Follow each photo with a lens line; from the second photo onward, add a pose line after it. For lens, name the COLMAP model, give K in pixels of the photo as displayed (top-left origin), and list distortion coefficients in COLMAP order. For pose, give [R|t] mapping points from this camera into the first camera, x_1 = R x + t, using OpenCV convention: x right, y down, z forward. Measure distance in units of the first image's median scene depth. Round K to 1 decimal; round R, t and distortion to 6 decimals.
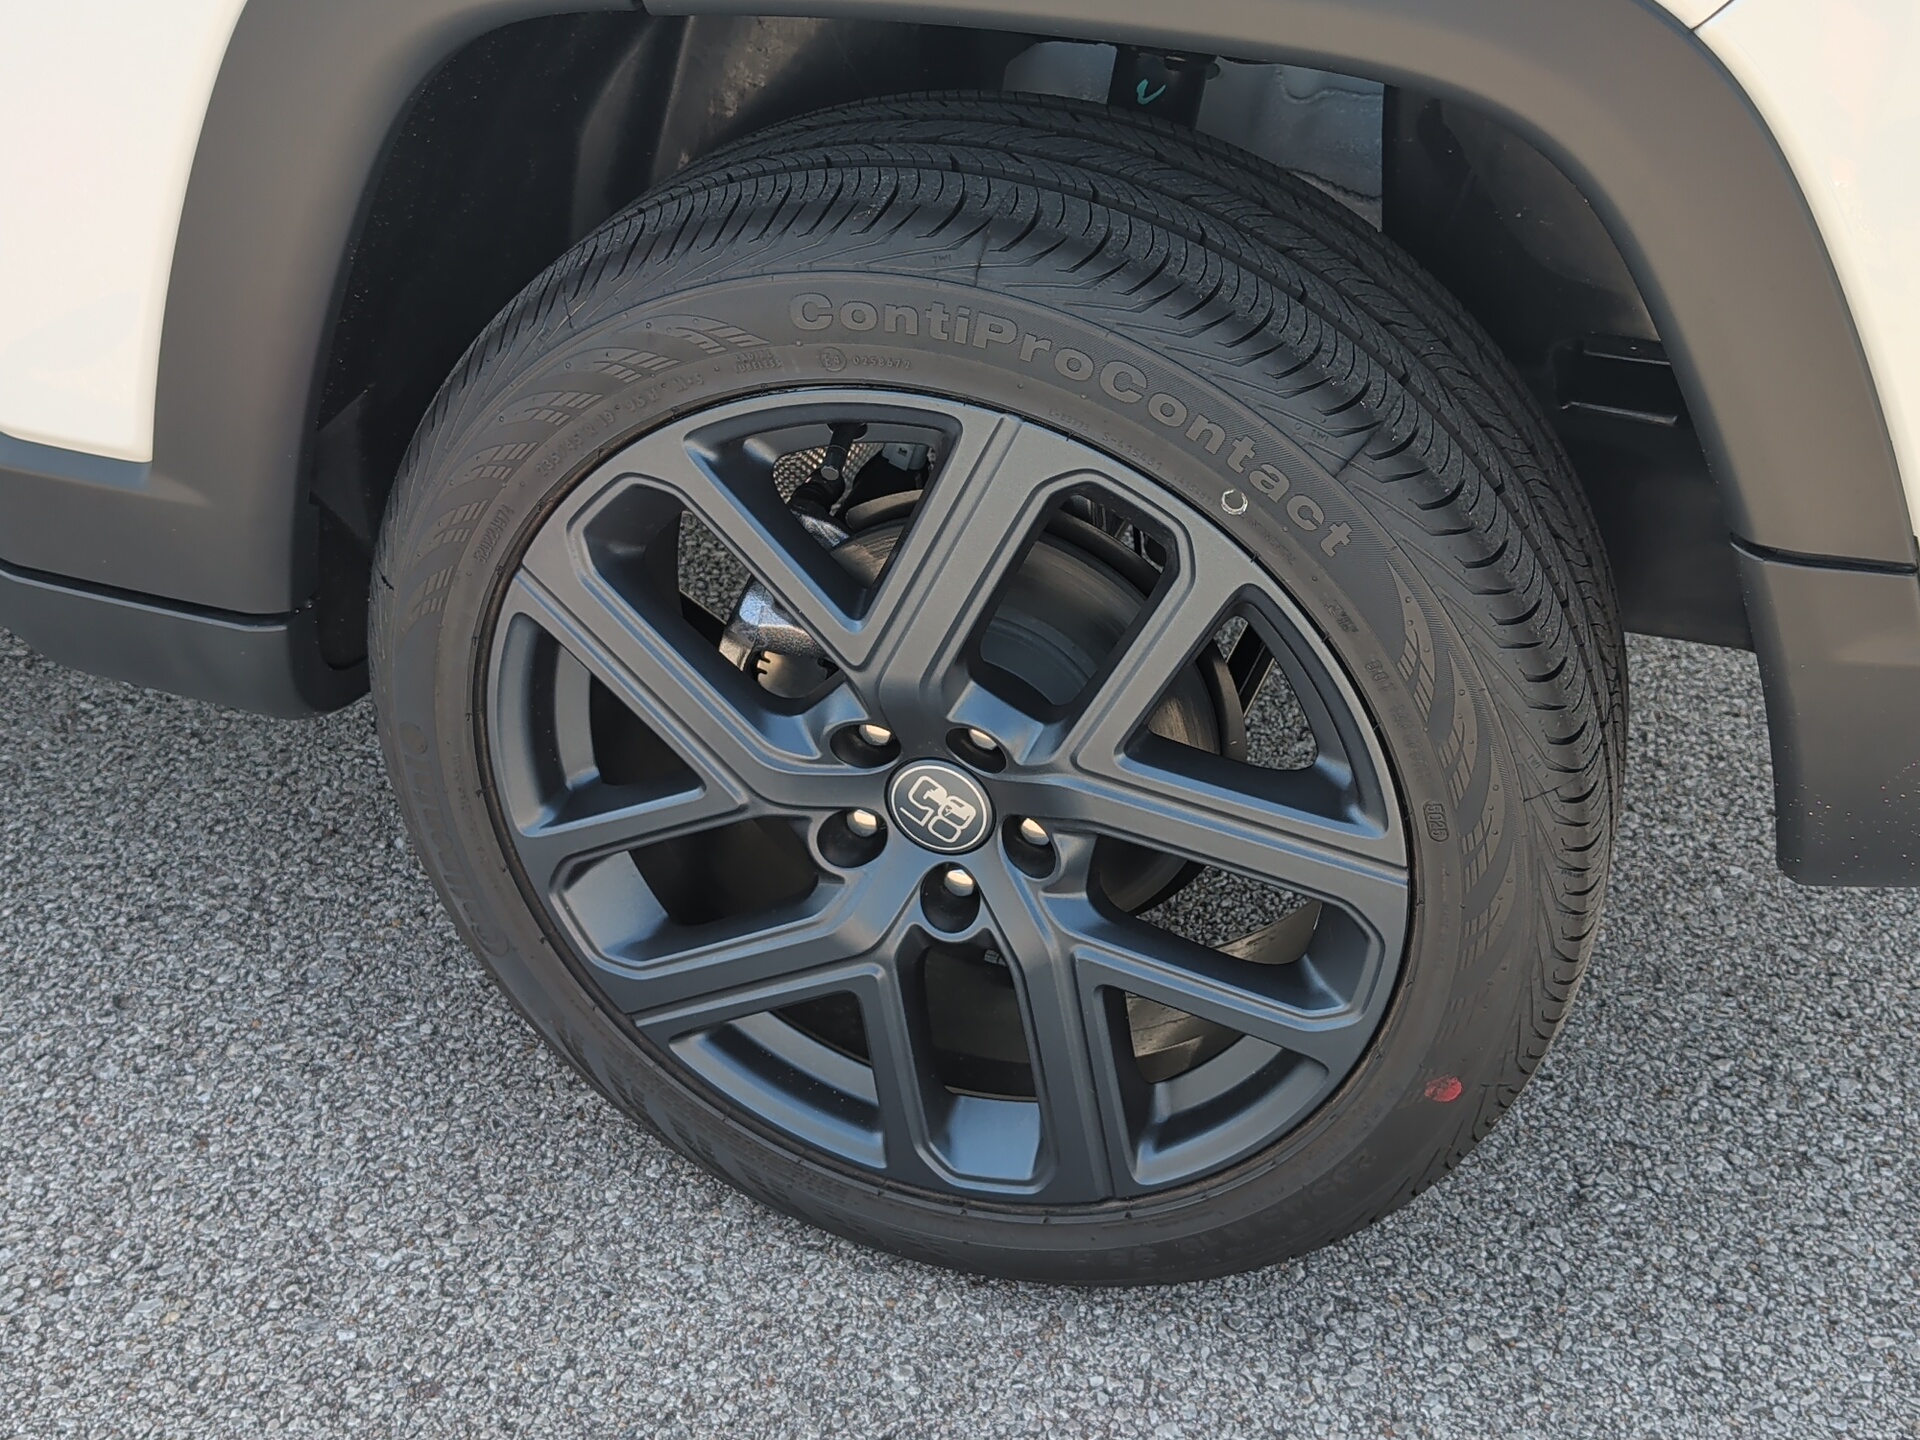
lens RADIAL K [[2434.8, 0, 959.0], [0, 2434.8, 718.6], [0, 0, 1]] dist [0.005736, 0.000000]
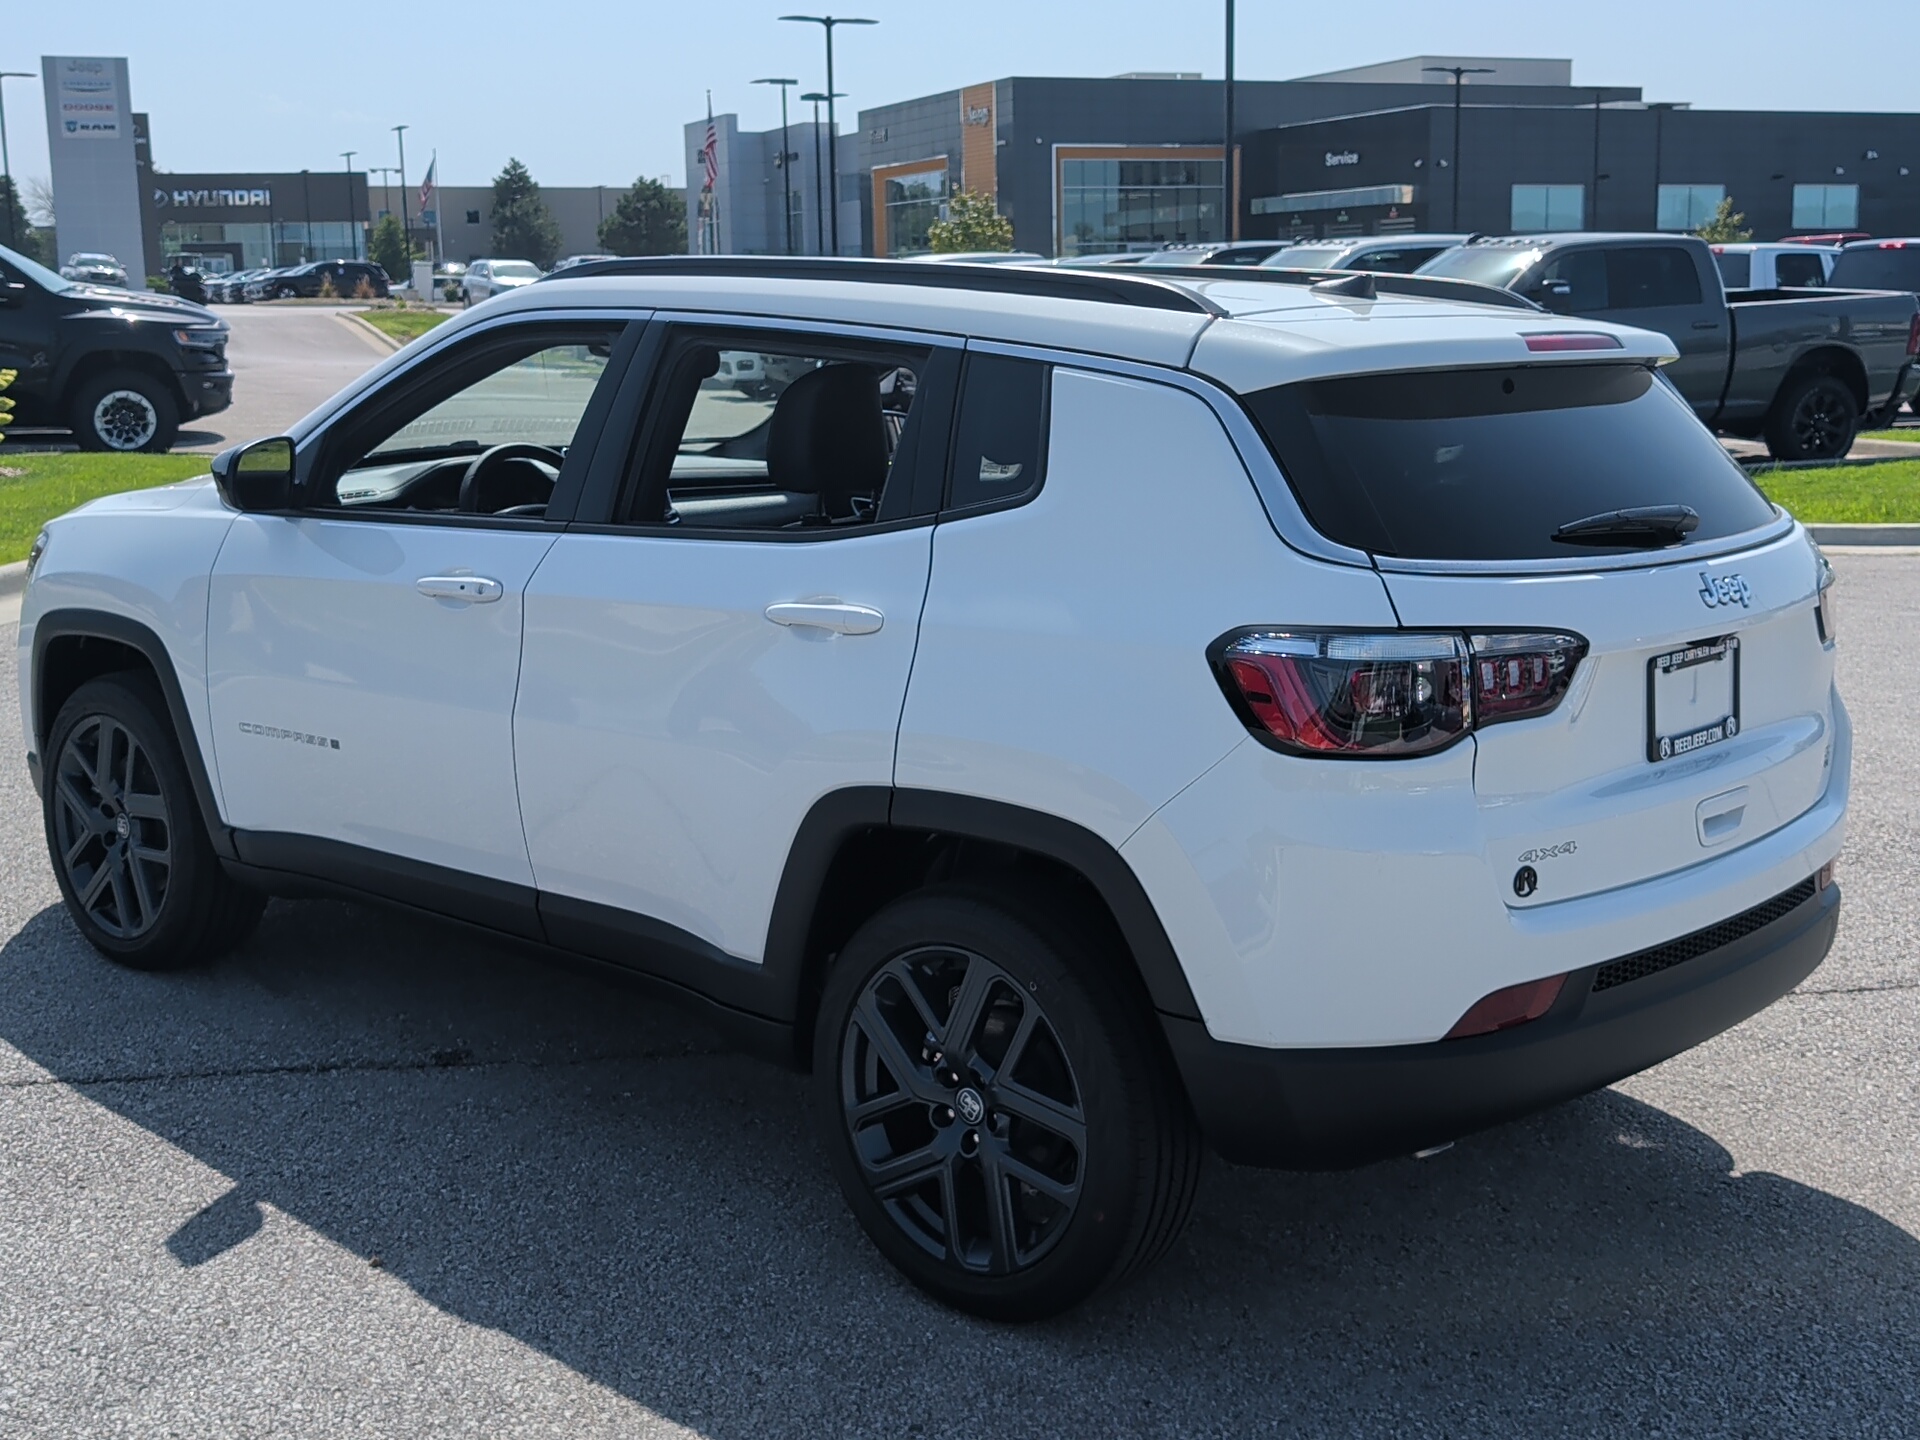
lens RADIAL K [[2368.1, 0, 960.1], [0, 2368.1, 727.1], [0, 0, 1]] dist [0.019264, 0.000000]
pose [[0.913384, 0.075043, -0.400122, 0.977140], [-0.229648, 0.906529, -0.354213, 0.571245], [0.336141, 0.415420, 0.845243, -1.422851]]
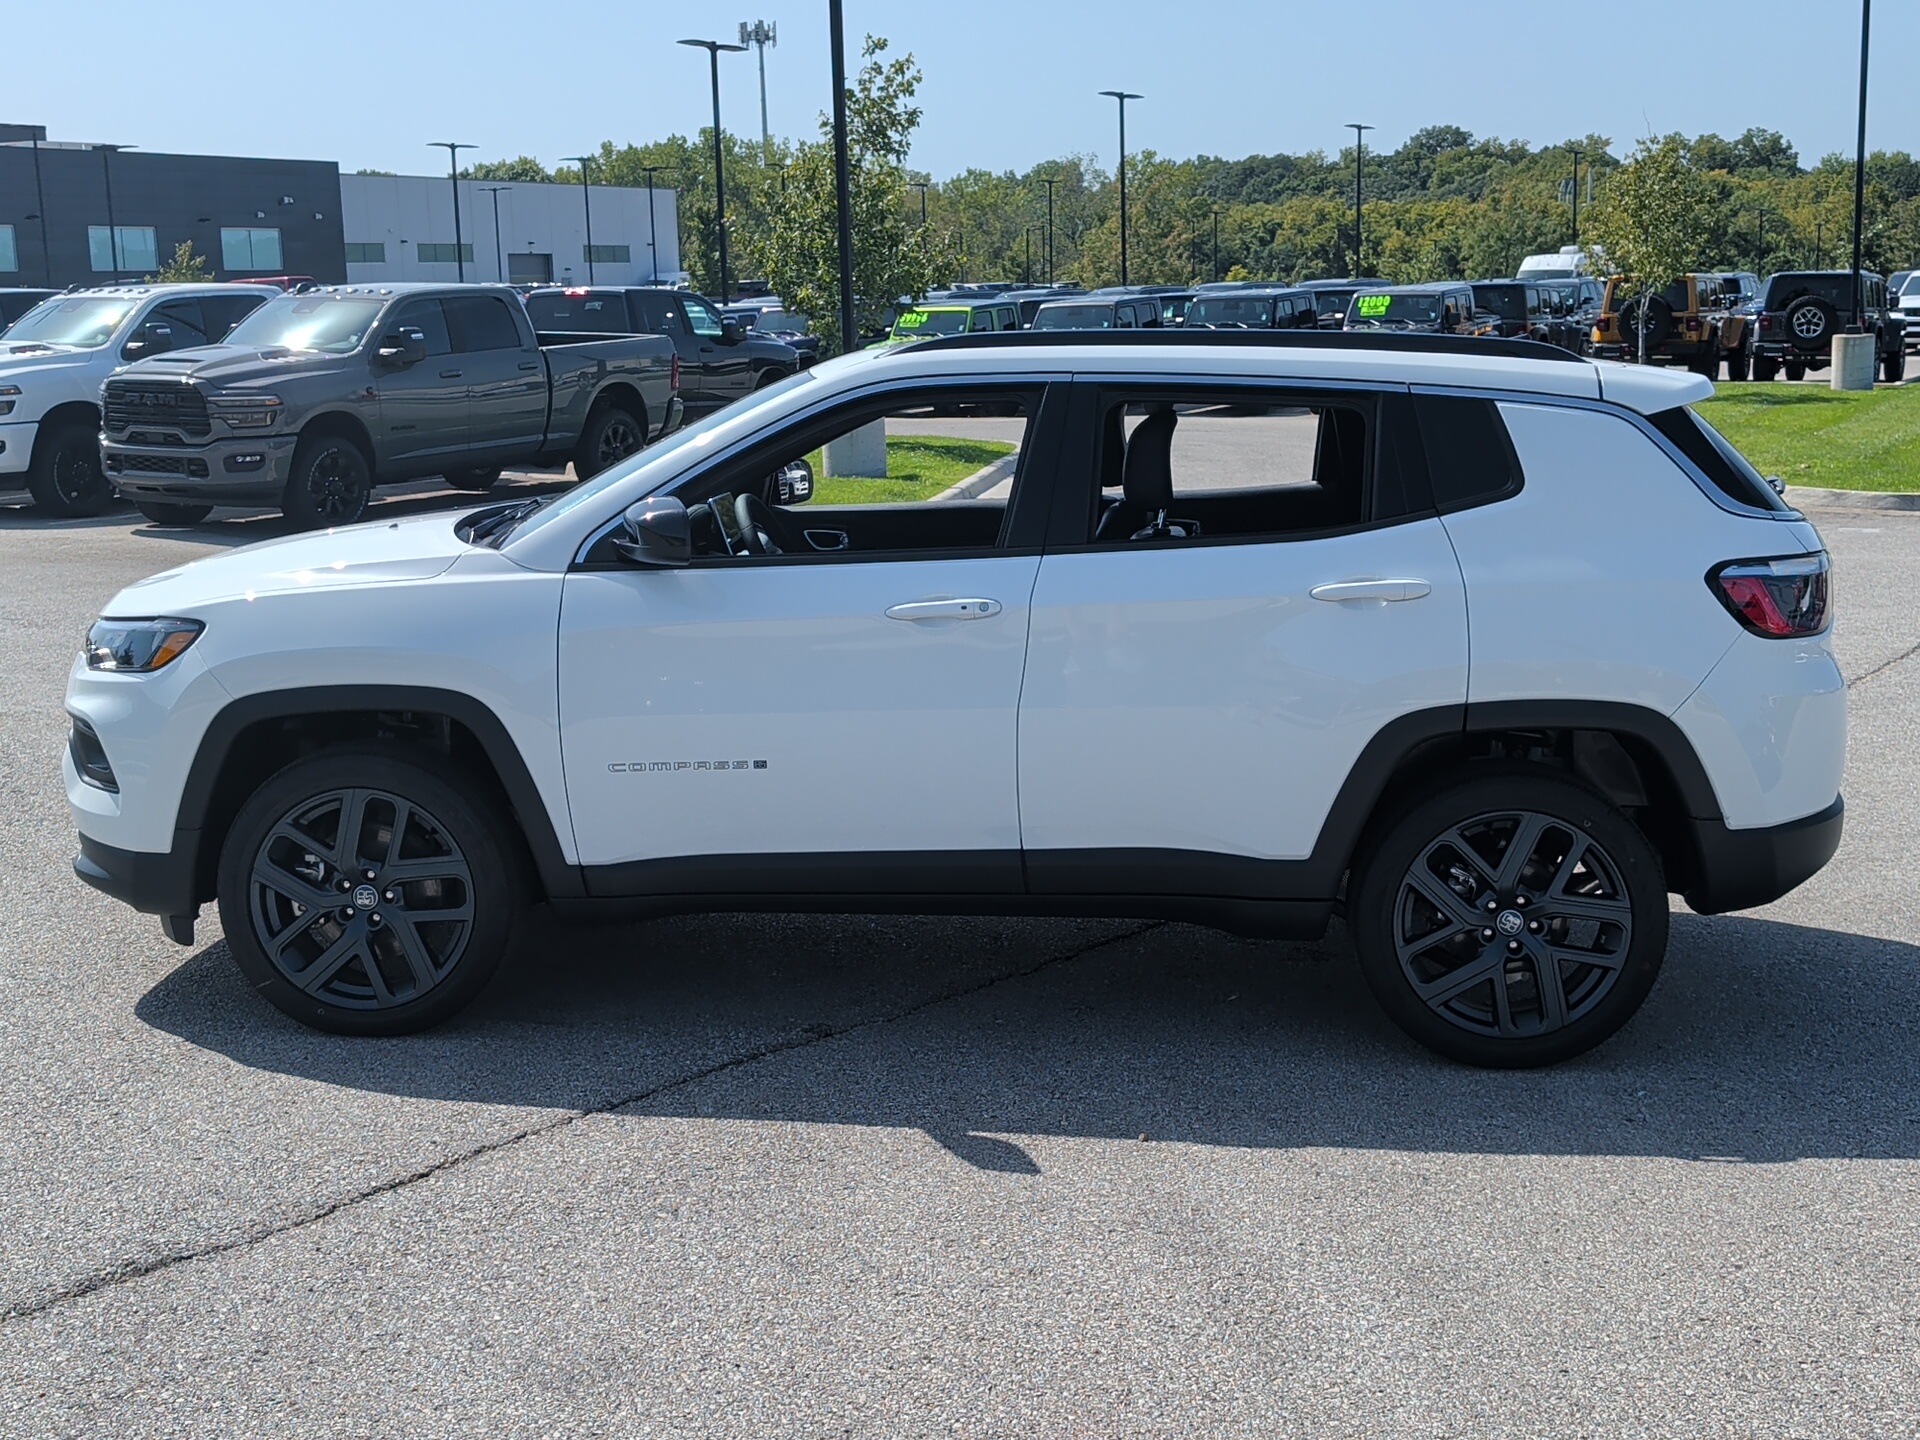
lens RADIAL K [[2359.4, 0, 960.8], [0, 2359.4, 715.6], [0, 0, 1]] dist [0.058011, 0.000000]
pose [[0.972062, -0.054394, 0.228334, -1.639390], [0.144943, 0.904257, -0.401636, 1.083510], [-0.184626, 0.423511, 0.886878, -2.286936]]
